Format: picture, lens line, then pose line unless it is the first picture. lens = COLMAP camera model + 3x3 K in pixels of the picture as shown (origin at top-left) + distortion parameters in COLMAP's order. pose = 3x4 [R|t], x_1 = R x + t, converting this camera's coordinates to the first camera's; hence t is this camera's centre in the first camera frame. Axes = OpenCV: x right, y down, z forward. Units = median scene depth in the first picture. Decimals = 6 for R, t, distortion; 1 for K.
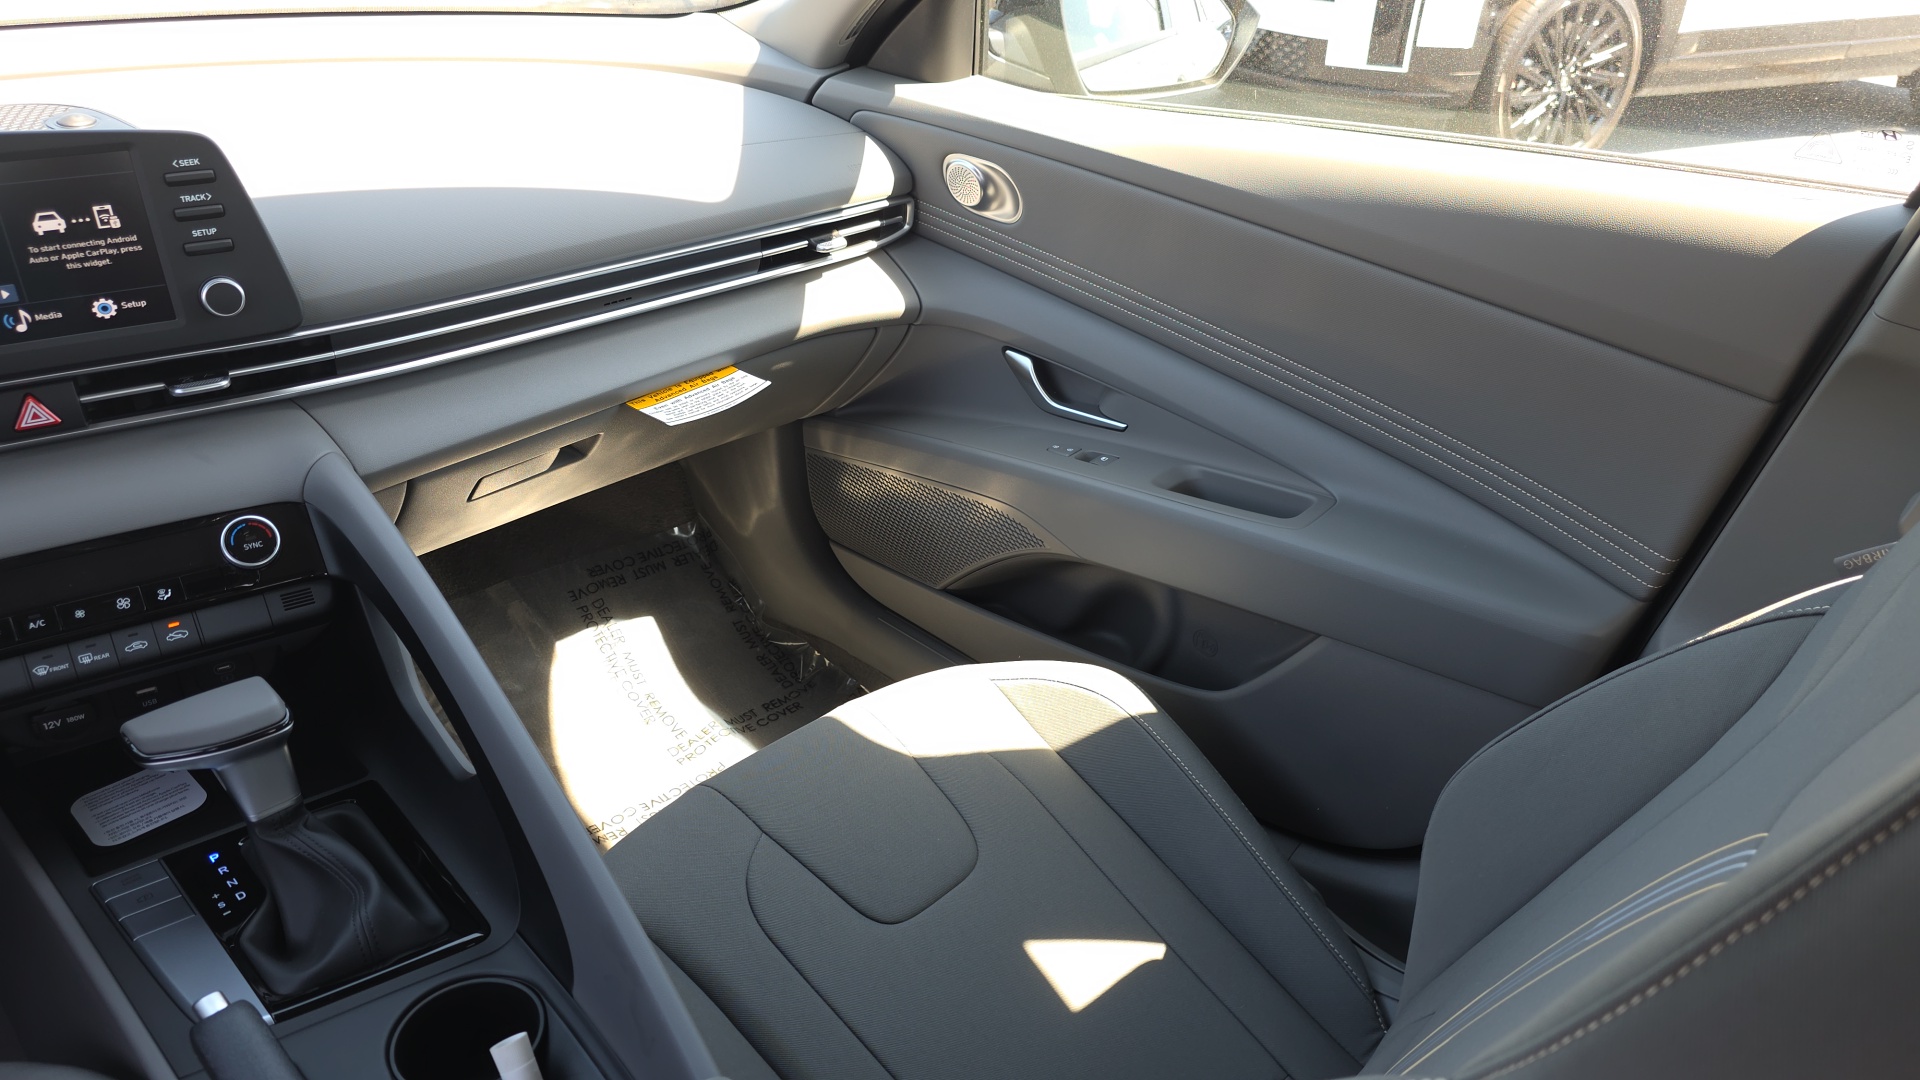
lens RADIAL K [[1294.8, 0, 967.9], [0, 1294.8, 543.8], [0, 0, 1]] dist [0.050959, -0.056354]
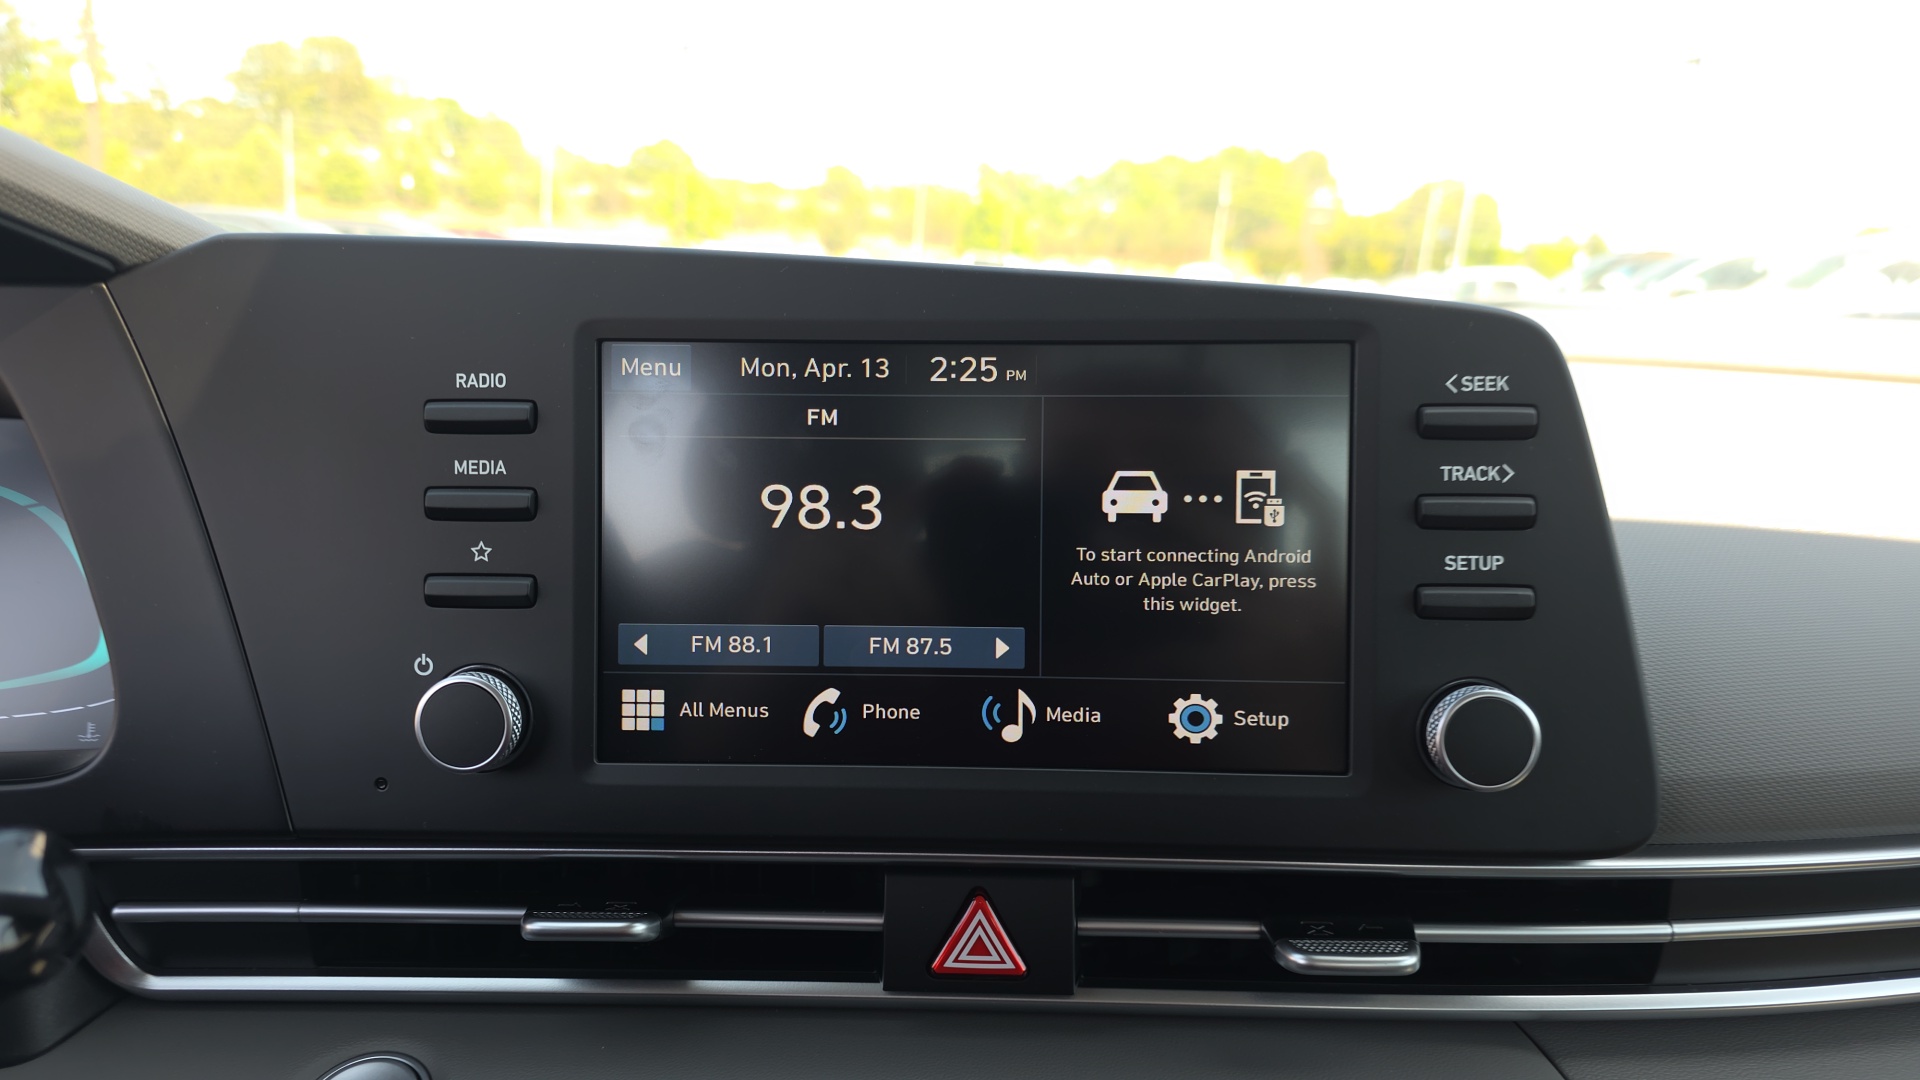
lens RADIAL K [[1294.8, 0, 941.5], [0, 1294.8, 526.5], [0, 0, 1]] dist [0.050959, -0.056354]
pose [[0.788226, 0.056497, -0.612786, -0.468582], [-0.275927, 0.922515, -0.269872, -0.103310], [0.550058, 0.381804, 0.742740, 0.626225]]
